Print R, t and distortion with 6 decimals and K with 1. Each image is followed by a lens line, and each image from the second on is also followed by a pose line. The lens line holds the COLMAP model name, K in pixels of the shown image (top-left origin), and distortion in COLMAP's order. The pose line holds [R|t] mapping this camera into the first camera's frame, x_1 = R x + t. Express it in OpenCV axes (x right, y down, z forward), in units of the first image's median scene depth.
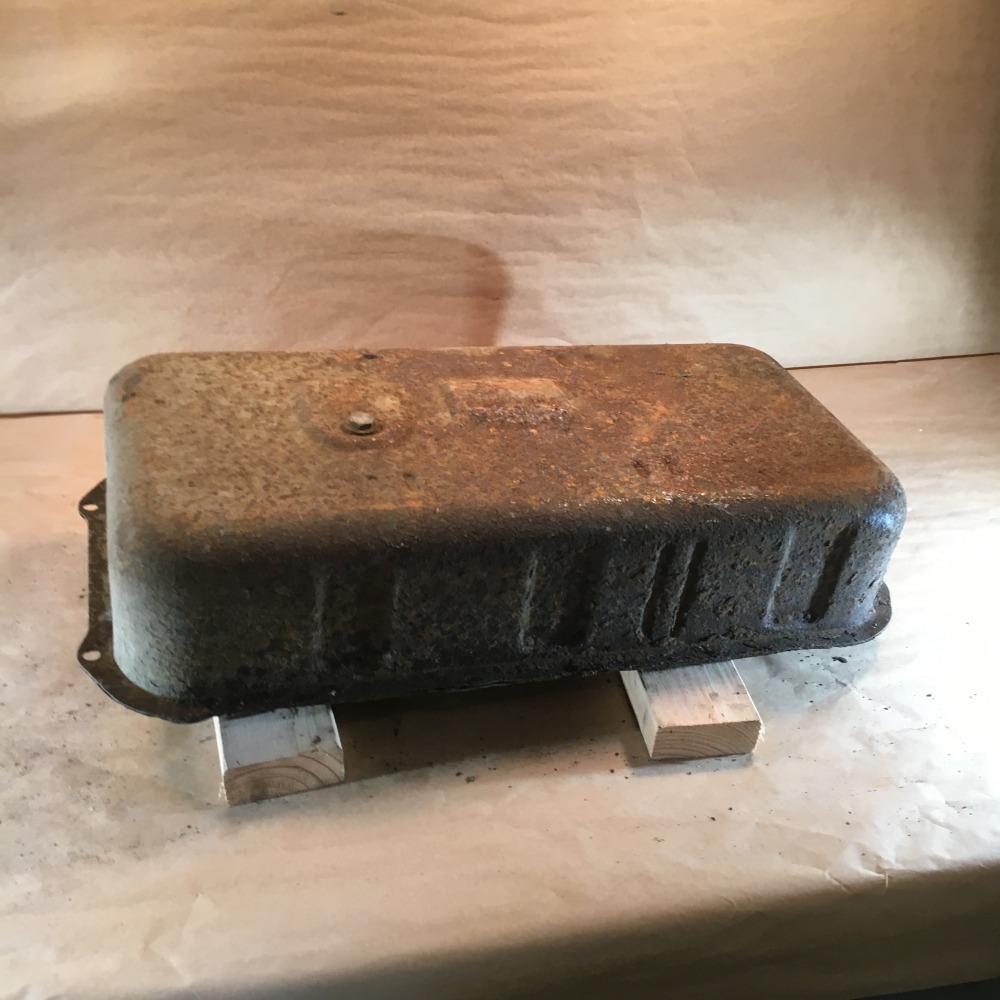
lens RADIAL K [[1179.8, 0, 503.0], [0, 1179.8, 488.7], [0, 0, 1]] dist [0.060583, -0.021667]
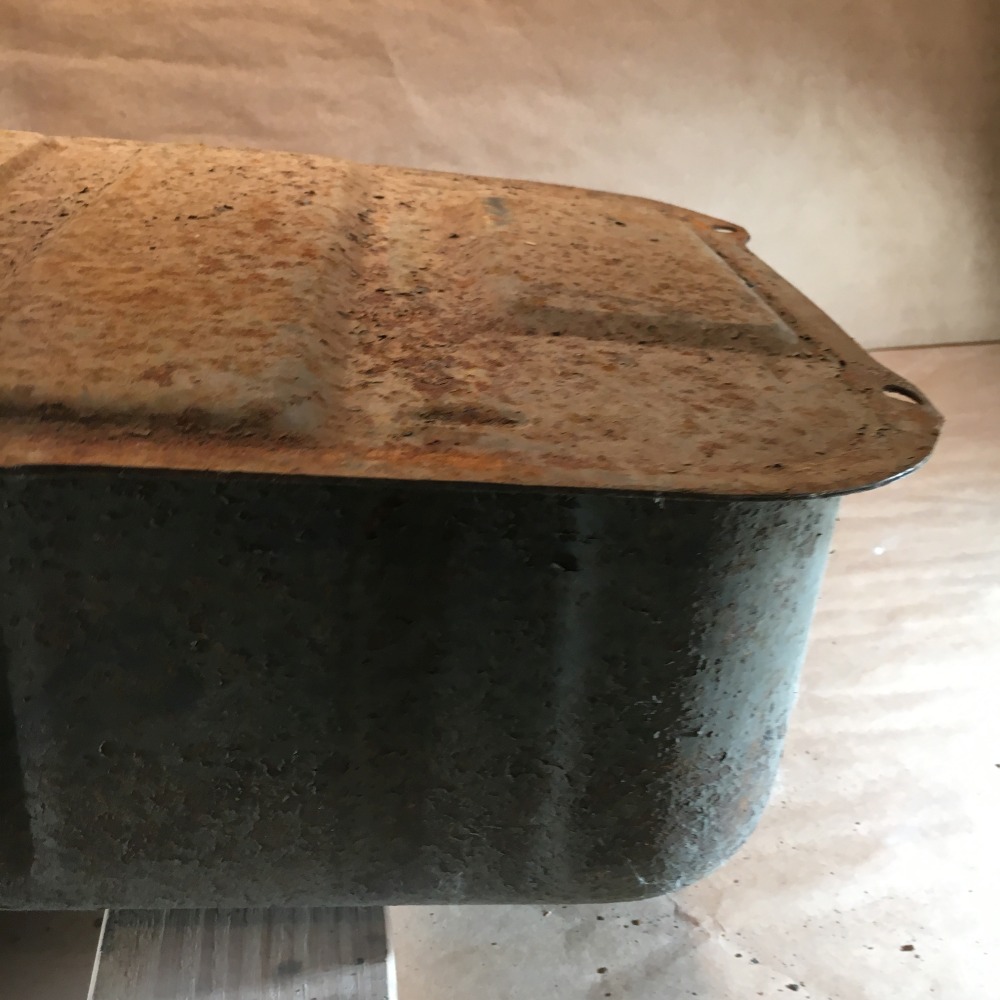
lens RADIAL K [[1179.8, 0, 503.0], [0, 1179.8, 488.7], [0, 0, 1]] dist [0.060583, -0.021667]
pose [[0.999032, -0.024339, -0.036629, 0.277293], [0.018721, 0.989024, -0.146564, 0.090651], [0.039795, 0.145736, 0.988523, 0.668377]]
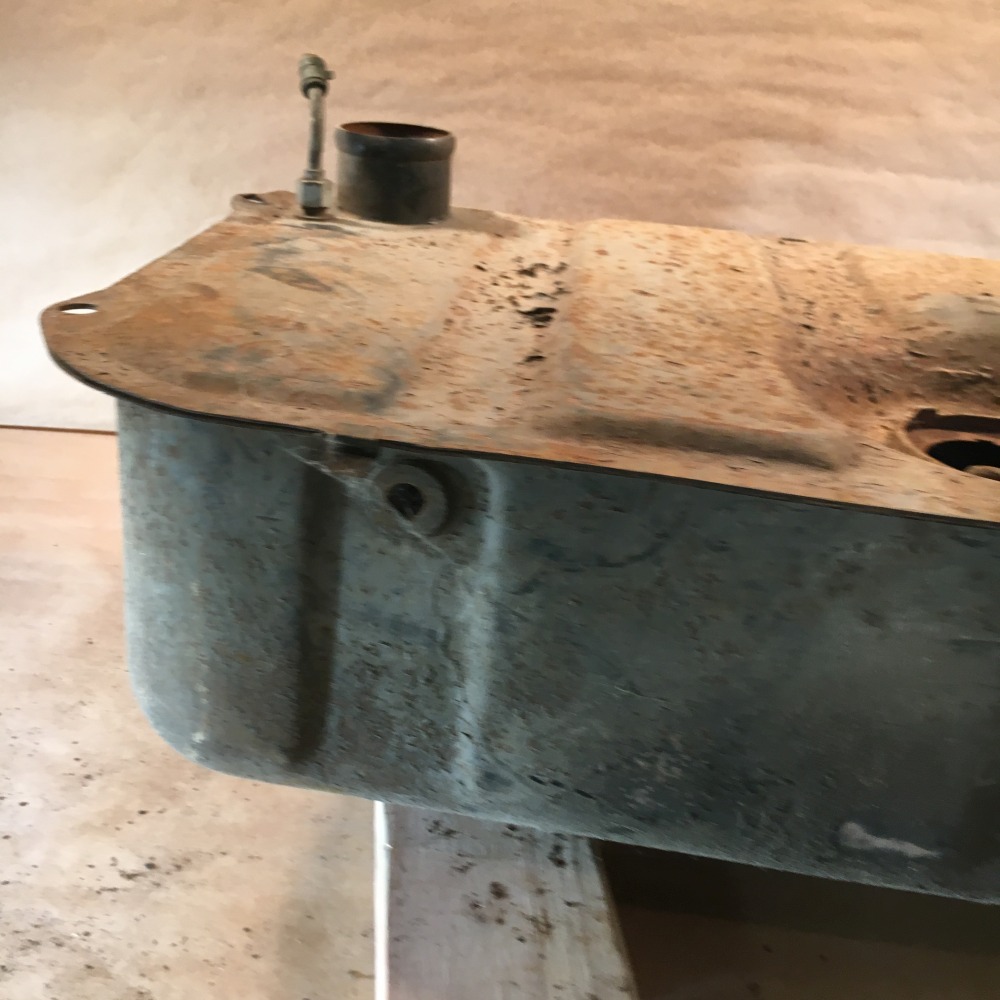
lens RADIAL K [[1202.4, 0, 500.0], [0, 1202.4, 500.0], [0, 0, 1]] dist [0.071633, -0.086585]
pose [[0.978793, 0.077504, -0.189626, -0.115229], [-0.108048, 0.981758, -0.156450, 0.098972], [0.174042, 0.173621, 0.969312, 0.507680]]
